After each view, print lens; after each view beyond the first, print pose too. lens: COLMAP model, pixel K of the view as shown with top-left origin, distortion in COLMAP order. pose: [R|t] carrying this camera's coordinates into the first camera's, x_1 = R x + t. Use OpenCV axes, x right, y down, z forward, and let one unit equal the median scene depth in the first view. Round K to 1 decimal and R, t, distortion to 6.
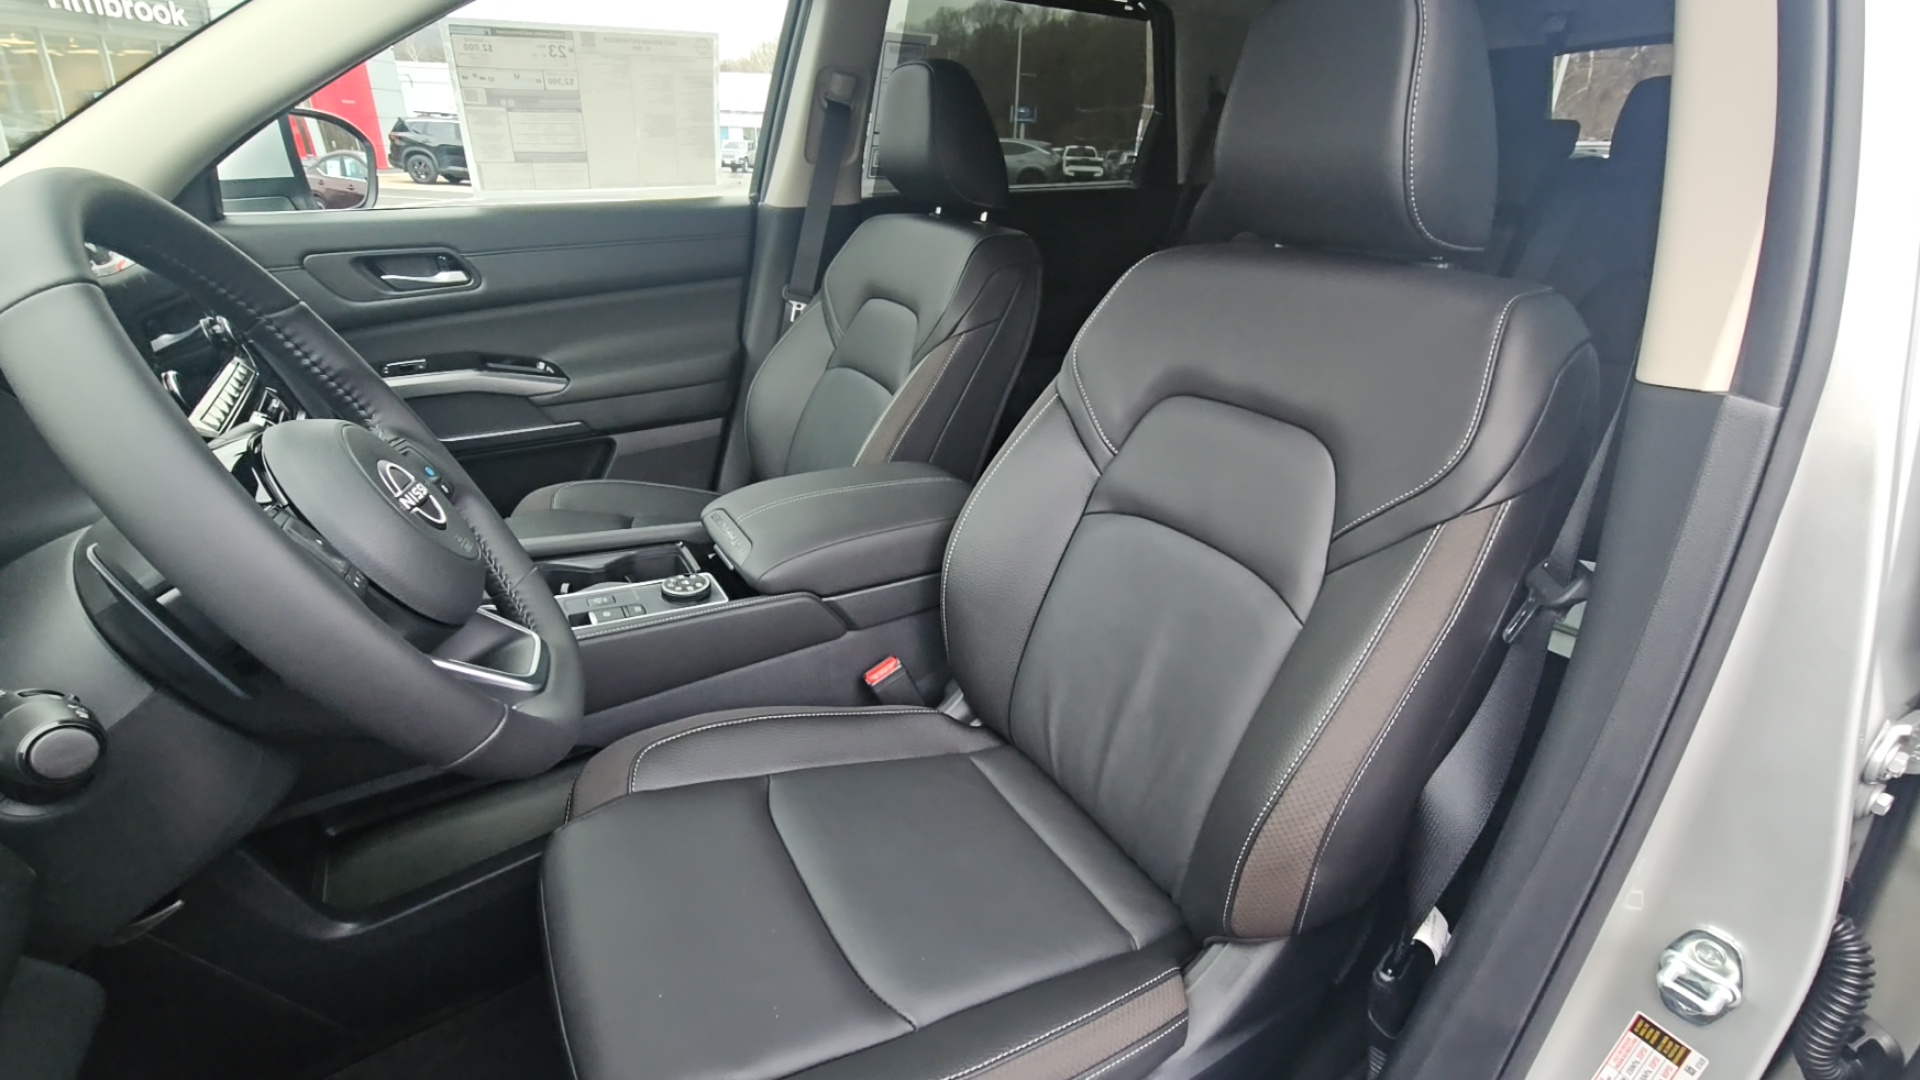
lens RADIAL K [[856.2, 0, 957.8], [0, 856.2, 537.1], [0, 0, 1]] dist [0.013228, -0.008176]
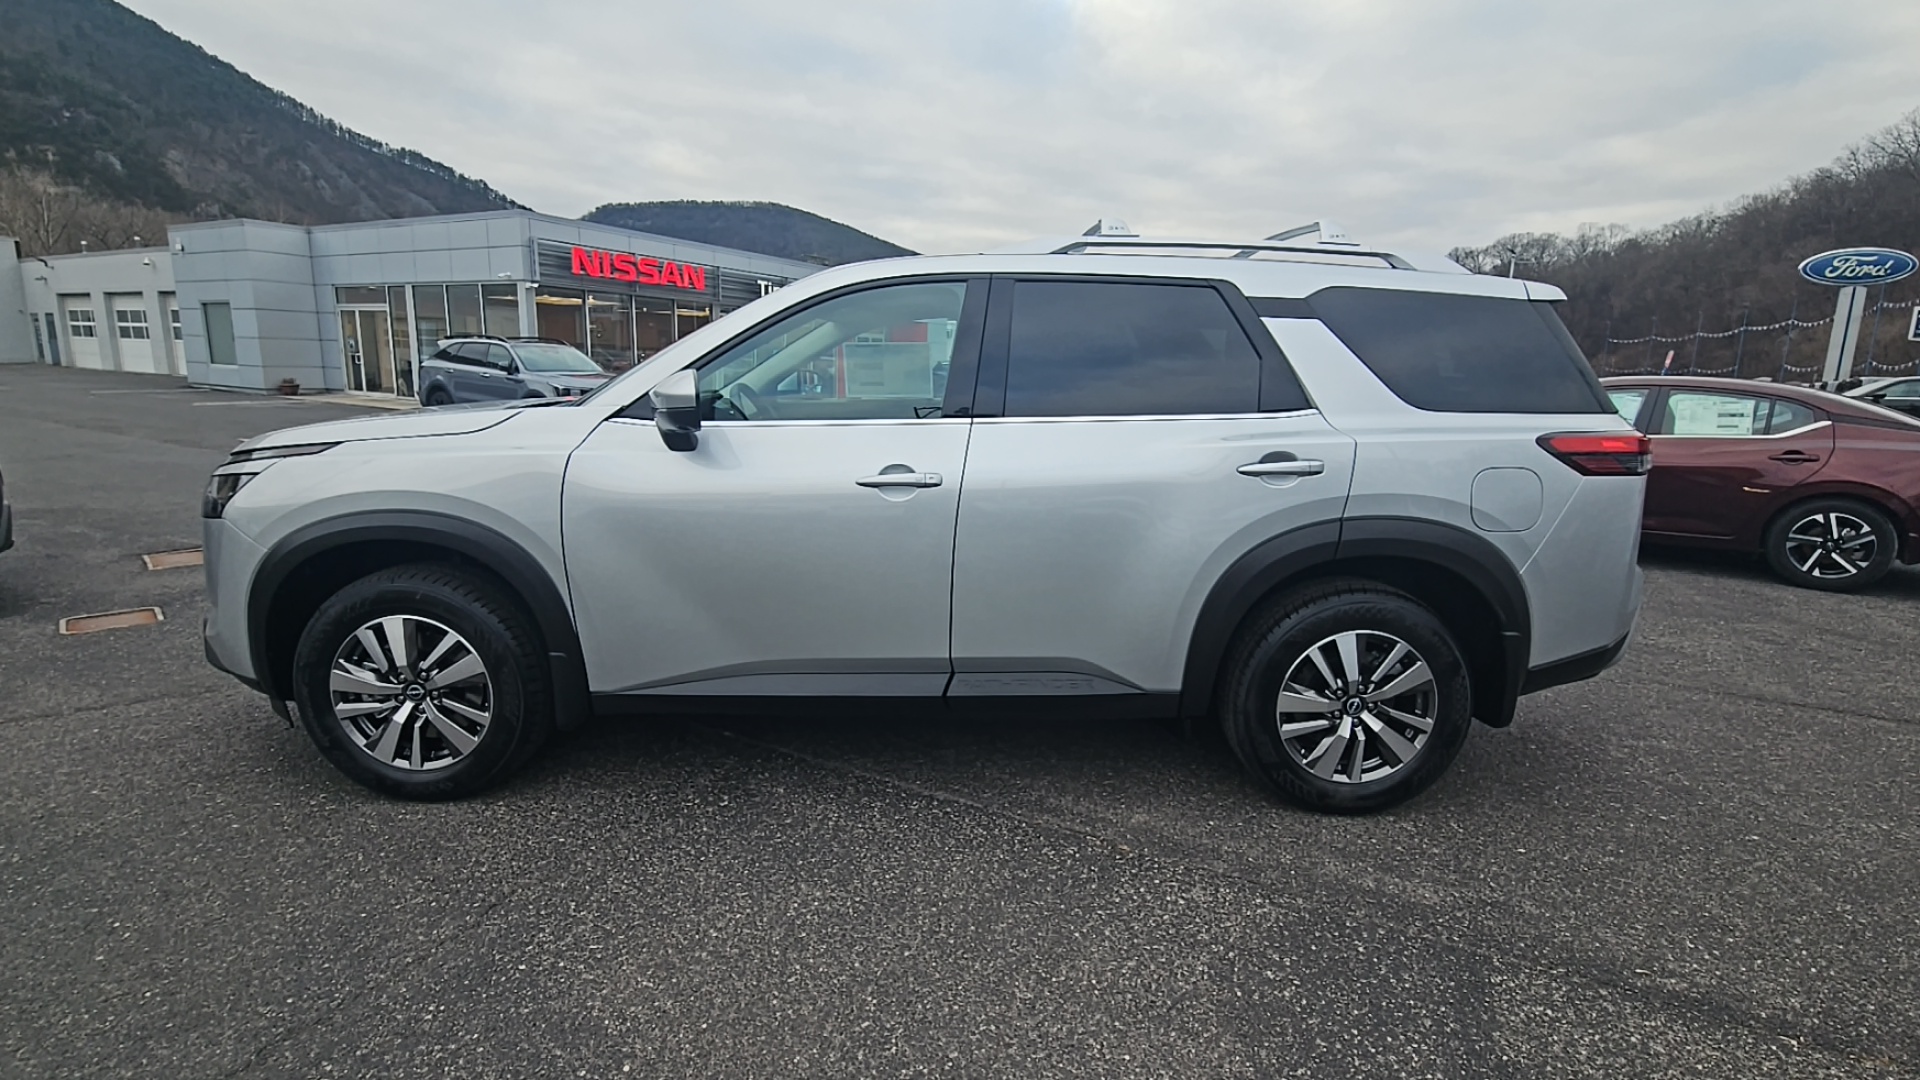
lens RADIAL K [[856.2, 0, 958.8], [0, 856.2, 534.9], [0, 0, 1]] dist [0.013228, -0.008176]
pose [[0.865838, 0.091325, -0.491919, 1.283546], [-0.208839, 0.959421, -0.189465, 0.547355], [0.454655, 0.266778, 0.849775, -1.216072]]
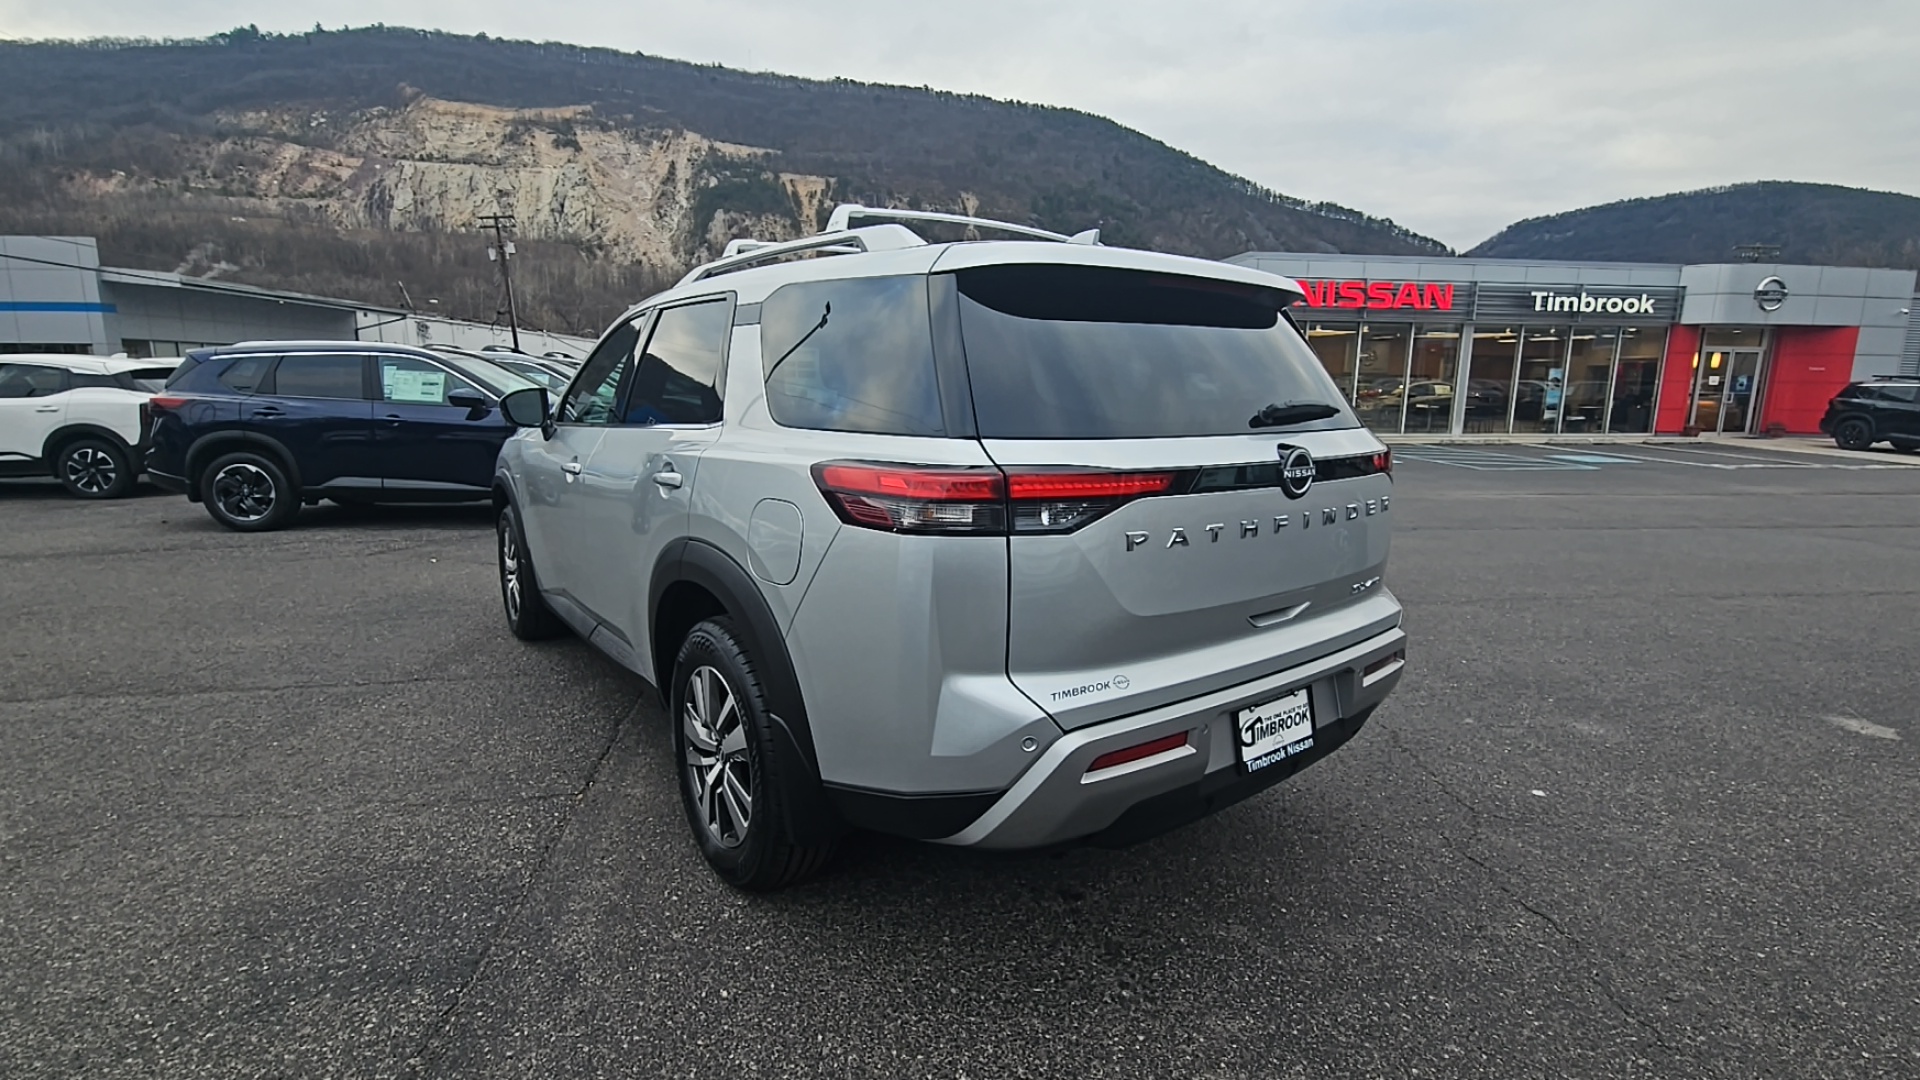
lens RADIAL K [[856.2, 0, 956.9], [0, 856.2, 547.0], [0, 0, 1]] dist [0.013228, -0.008176]
pose [[0.108783, 0.160865, -0.980963, 2.780027], [-0.417655, 0.902891, 0.101746, -0.364477], [0.902070, 0.398636, 0.165405, 0.885654]]
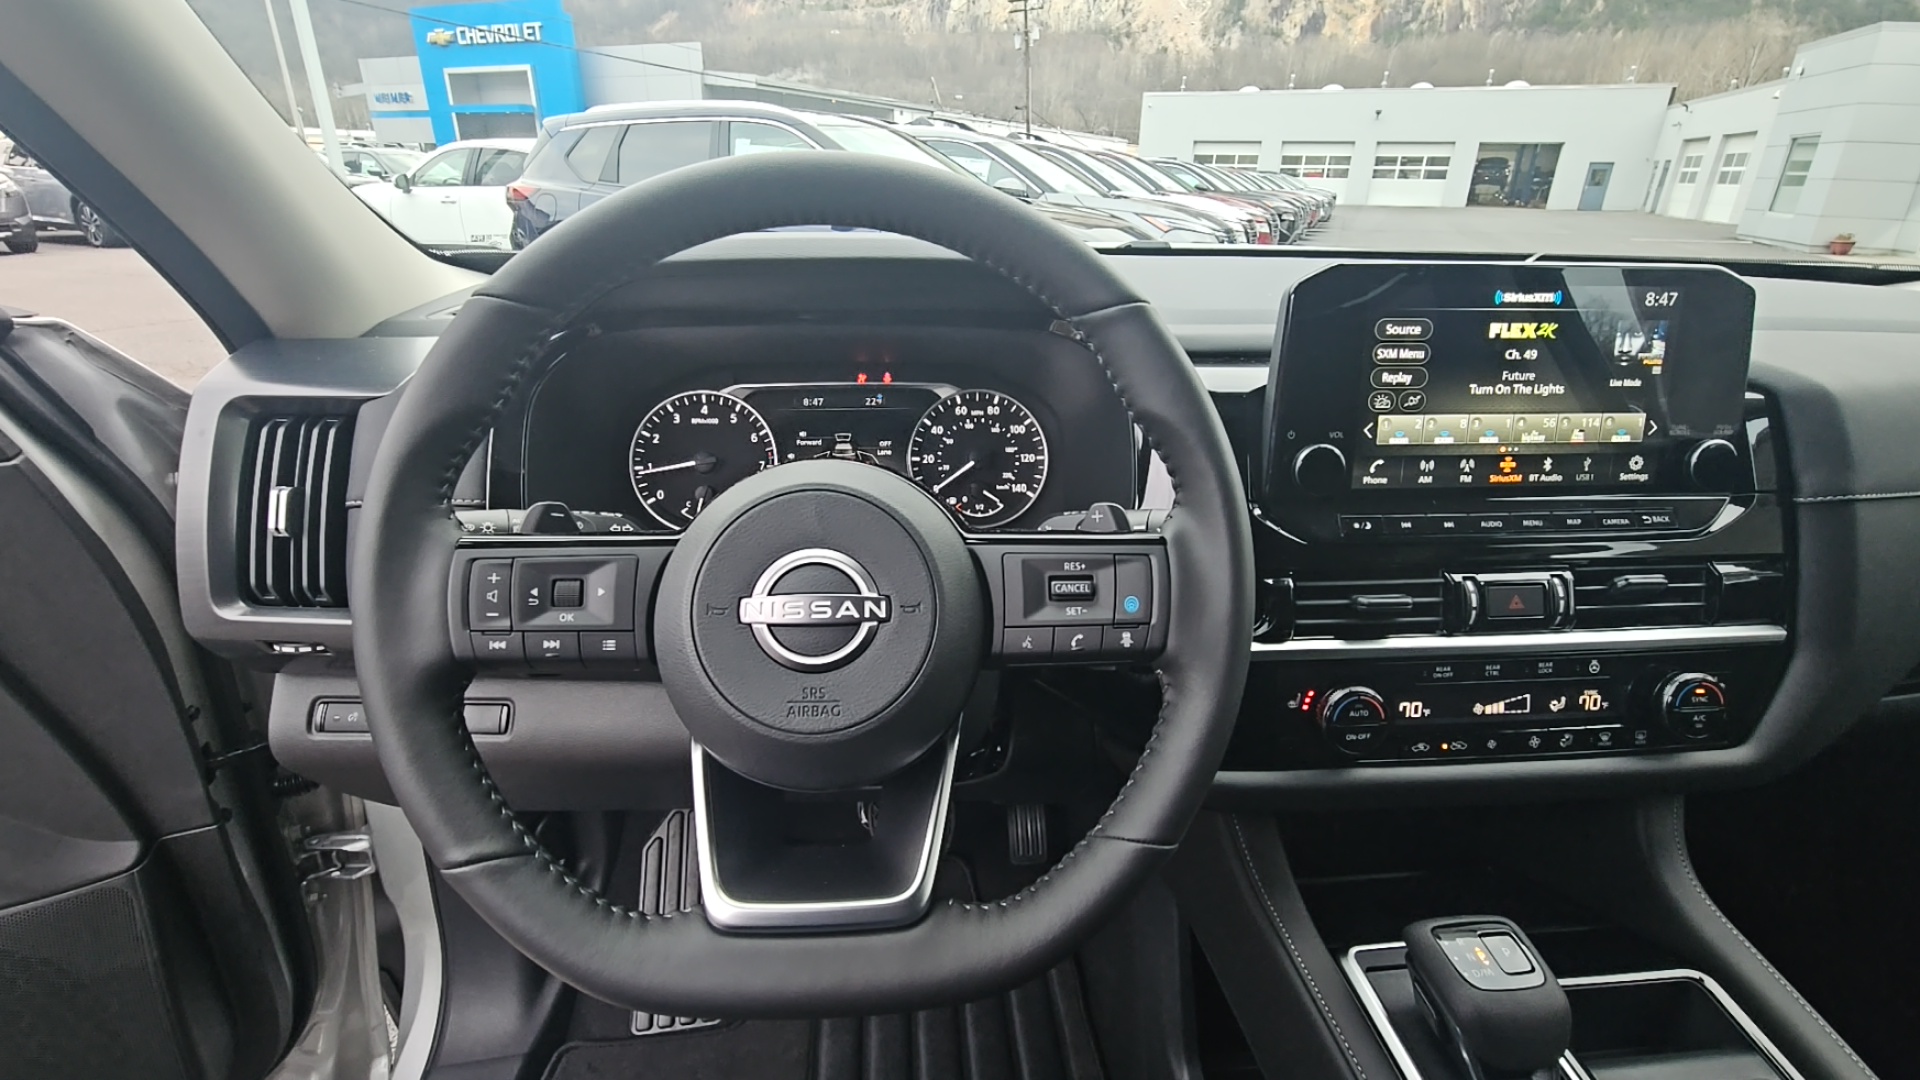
lens RADIAL K [[856.2, 0, 957.3], [0, 856.2, 533.5], [0, 0, 1]] dist [0.013228, -0.008176]
pose [[-0.425220, 0.312686, -0.849362, -0.038036], [-0.402574, 0.775149, 0.486907, -0.167005], [0.810631, 0.548973, -0.203729, 0.417347]]
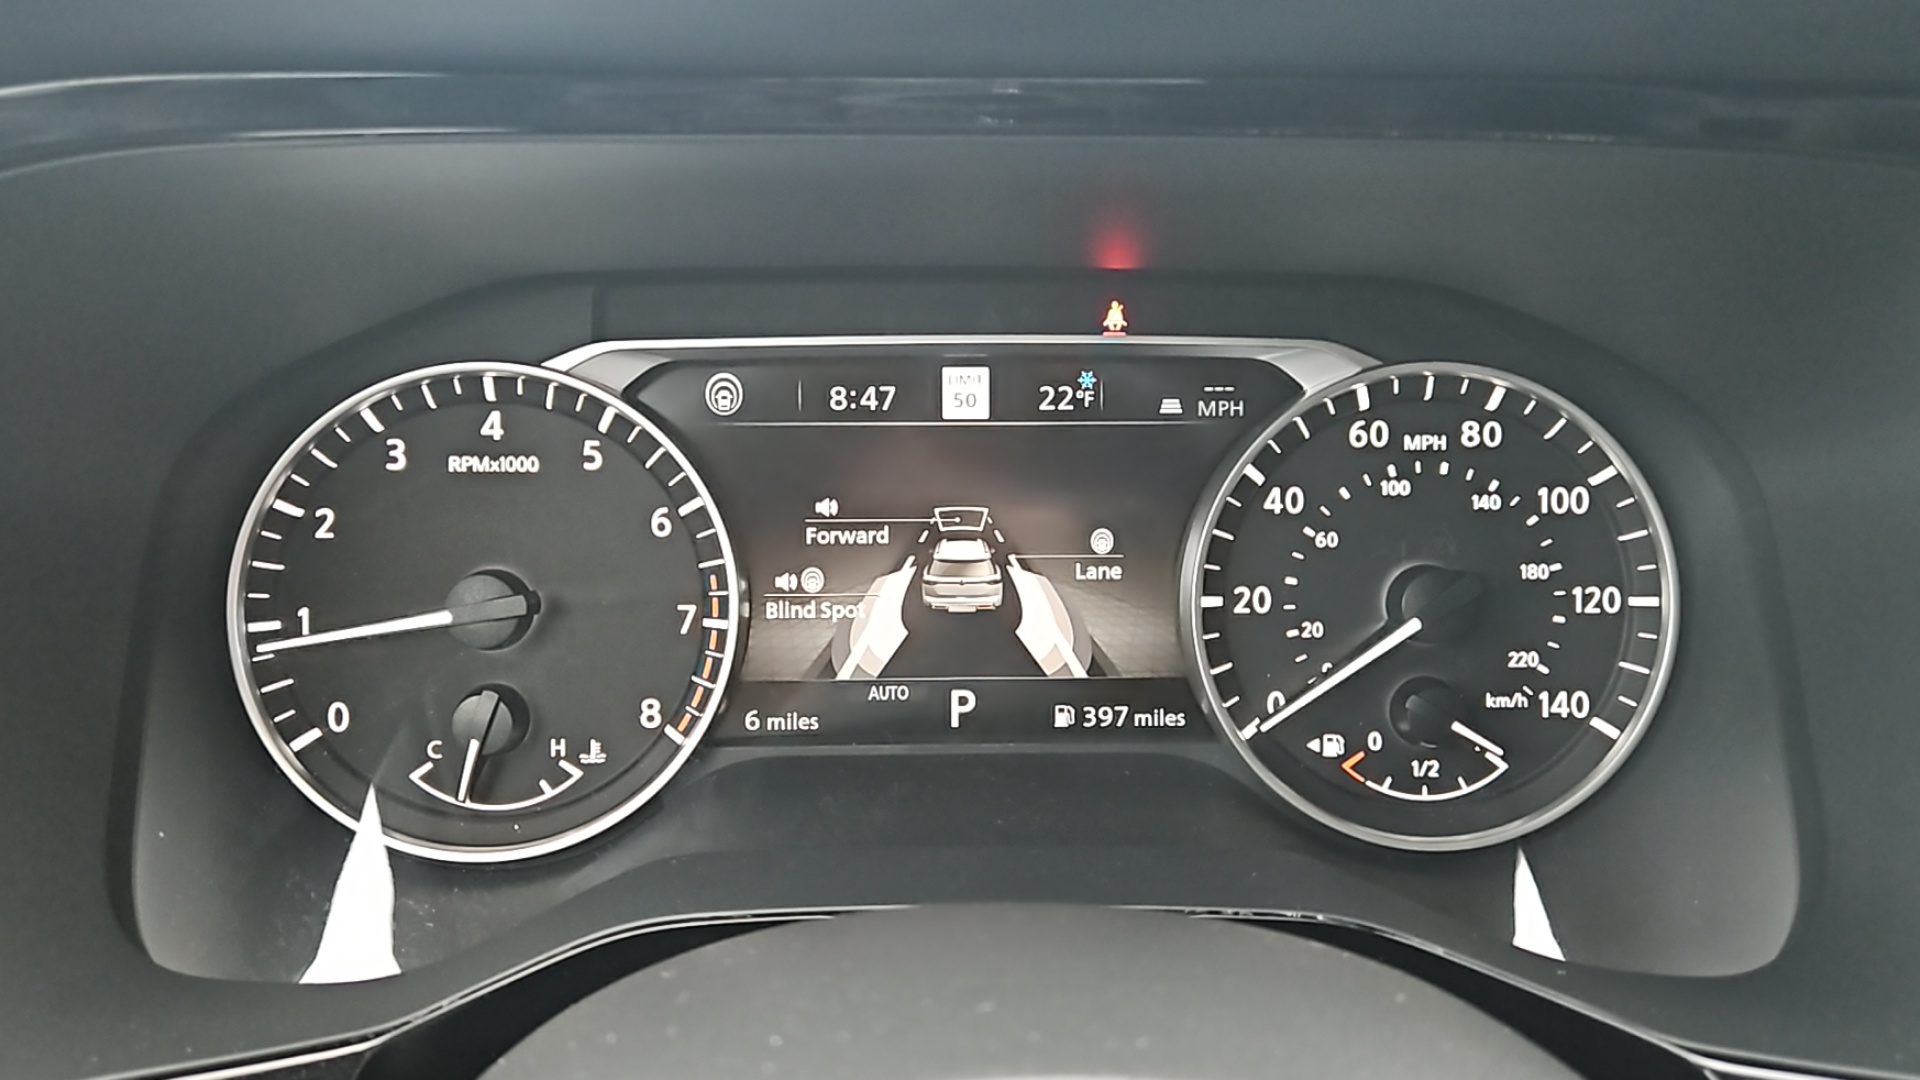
lens RADIAL K [[1356.4, 0, 962.3], [0, 1356.4, 536.6], [0, 0, 1]] dist [0.025447, -0.014226]
pose [[-0.484323, 0.317752, -0.815147, -0.245235], [-0.385113, 0.759164, 0.524745, -0.068191], [0.785570, 0.568070, -0.245310, 0.298685]]
